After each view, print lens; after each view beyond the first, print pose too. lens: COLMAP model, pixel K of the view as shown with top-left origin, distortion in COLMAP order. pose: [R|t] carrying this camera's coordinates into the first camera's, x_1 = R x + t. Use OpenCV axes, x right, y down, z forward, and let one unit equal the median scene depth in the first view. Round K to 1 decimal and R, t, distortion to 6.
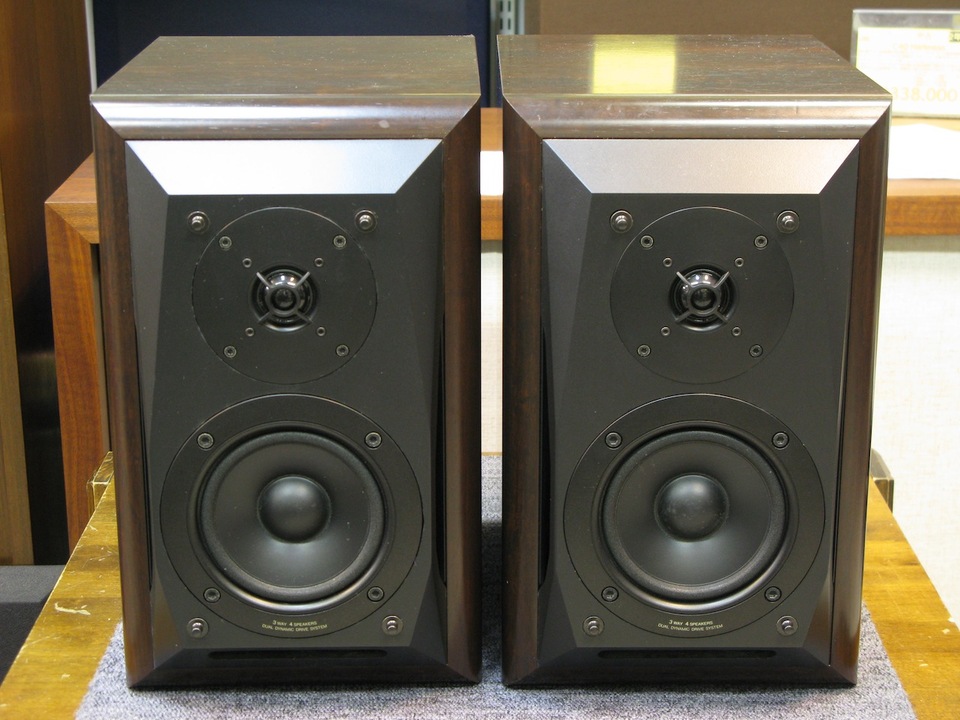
lens RADIAL K [[1930.7, 0, 482.1], [0, 1930.7, 358.6], [0, 0, 1]] dist [0.010943, 0.000000]
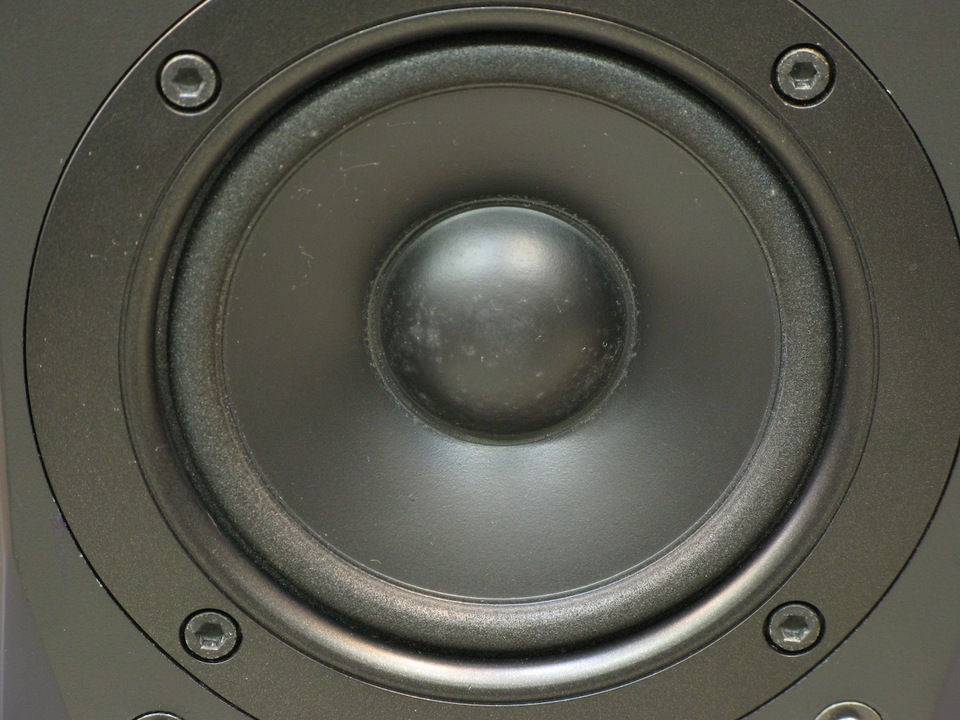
lens RADIAL K [[4635.9, 0, 478.8], [0, 4635.9, 360.7], [0, 0, 1]] dist [0.153406, 0.000000]
pose [[0.999877, -0.011616, 0.010499, 0.100737], [0.010541, 0.995210, 0.097192, 0.018047], [-0.011578, -0.097069, 0.995210, 0.343378]]
